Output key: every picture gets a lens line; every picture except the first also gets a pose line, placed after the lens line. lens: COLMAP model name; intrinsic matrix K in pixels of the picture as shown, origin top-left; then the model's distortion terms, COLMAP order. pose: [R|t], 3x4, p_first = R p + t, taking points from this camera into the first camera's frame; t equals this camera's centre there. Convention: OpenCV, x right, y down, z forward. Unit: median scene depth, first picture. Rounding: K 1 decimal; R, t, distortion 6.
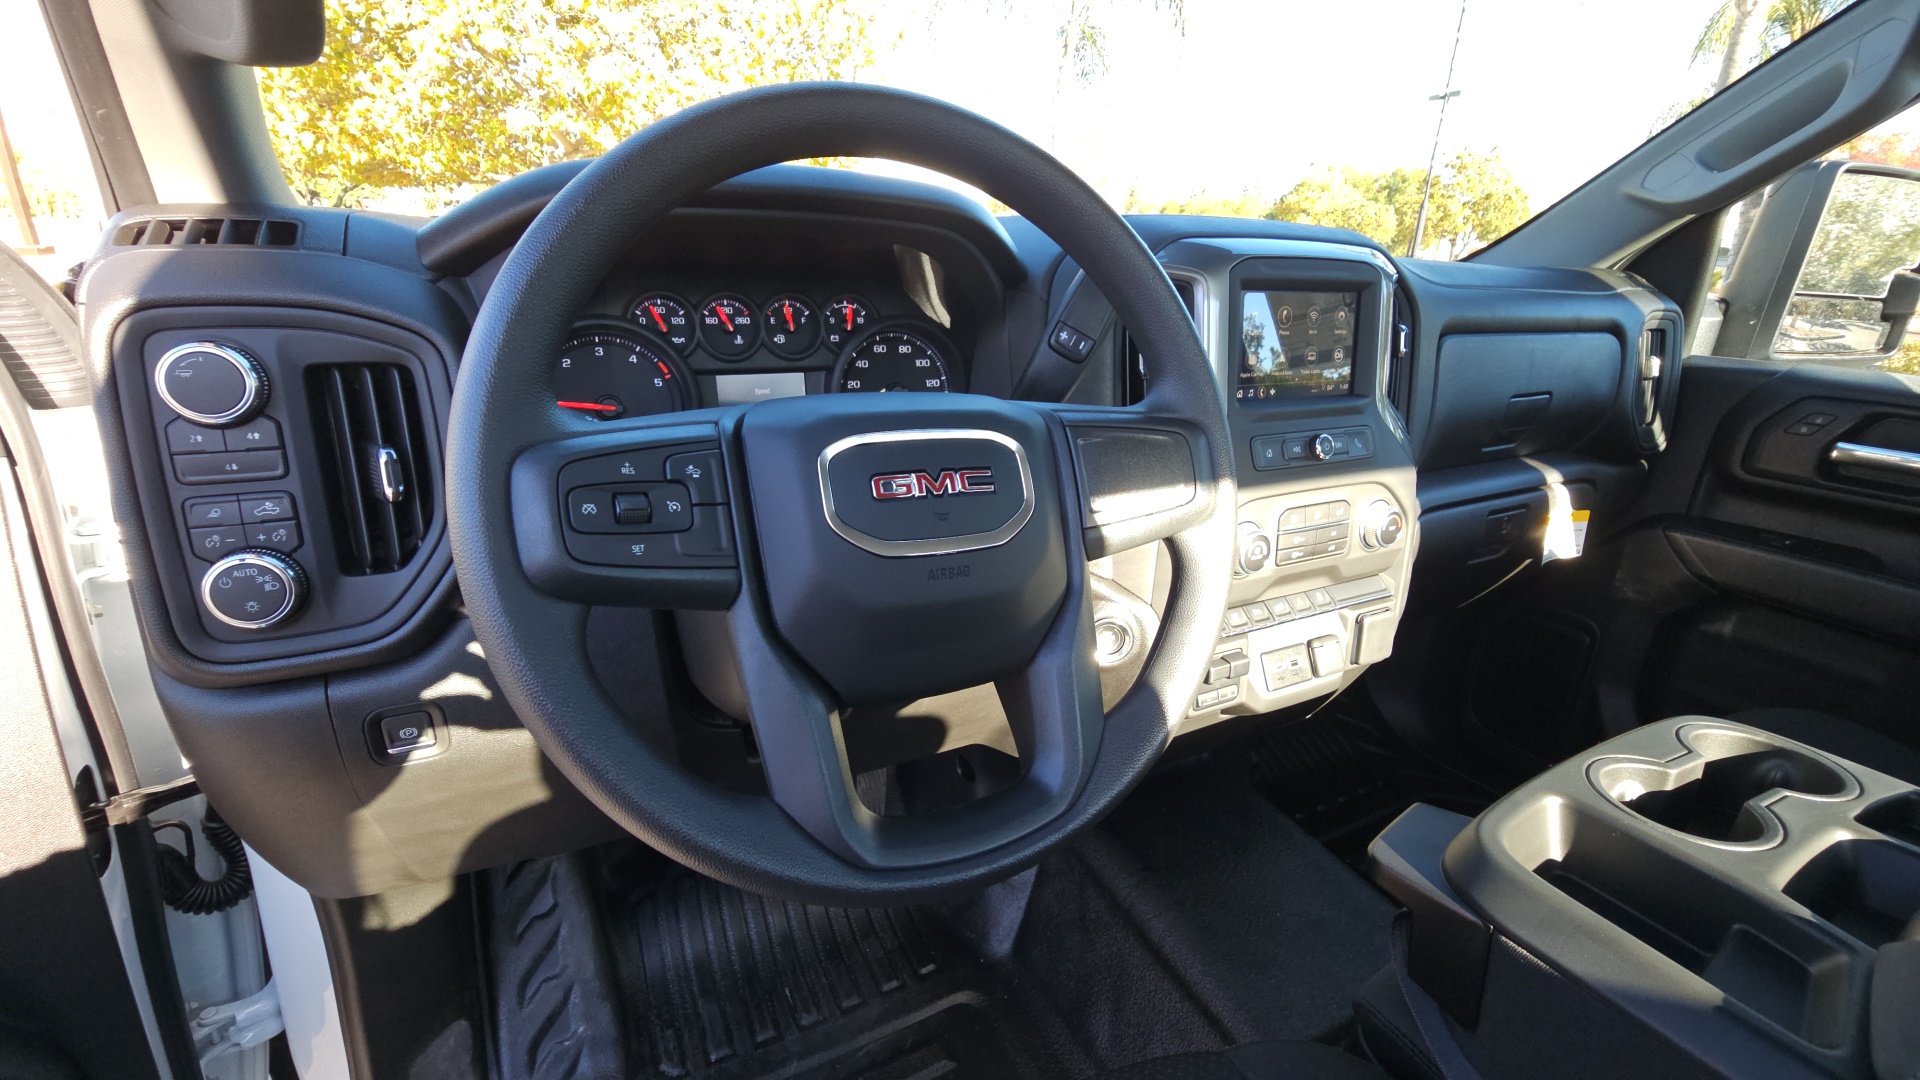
lens RADIAL K [[783.9, 0, 964.3], [0, 783.9, 543.4], [0, 0, 1]] dist [-0.001194, -0.000508]
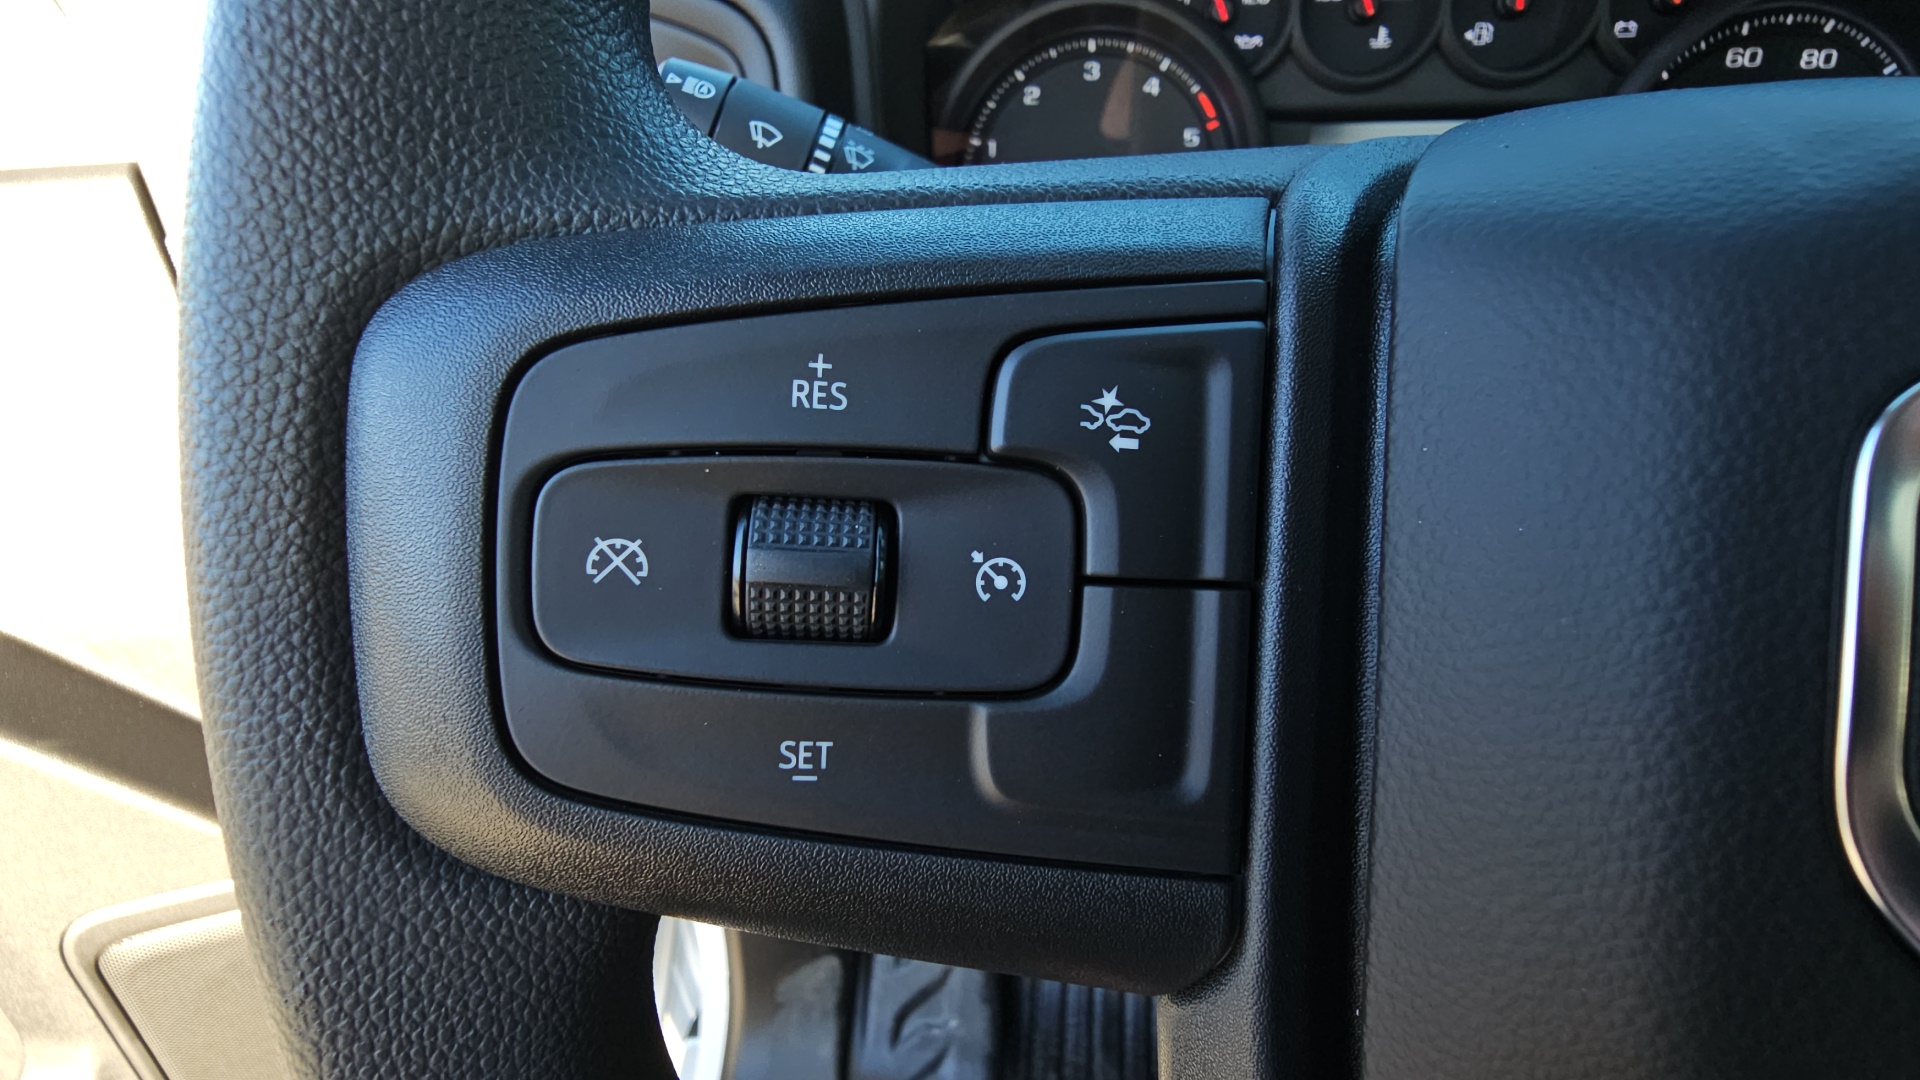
lens RADIAL K [[914.2, 0, 961.4], [0, 914.2, 538.2], [0, 0, 1]] dist [0.007934, -0.008085]
pose [[0.802317, 0.234860, -0.548751, -0.129497], [-0.142296, 0.968090, 0.206285, -0.058590], [0.579689, -0.087421, 0.810135, 0.423721]]
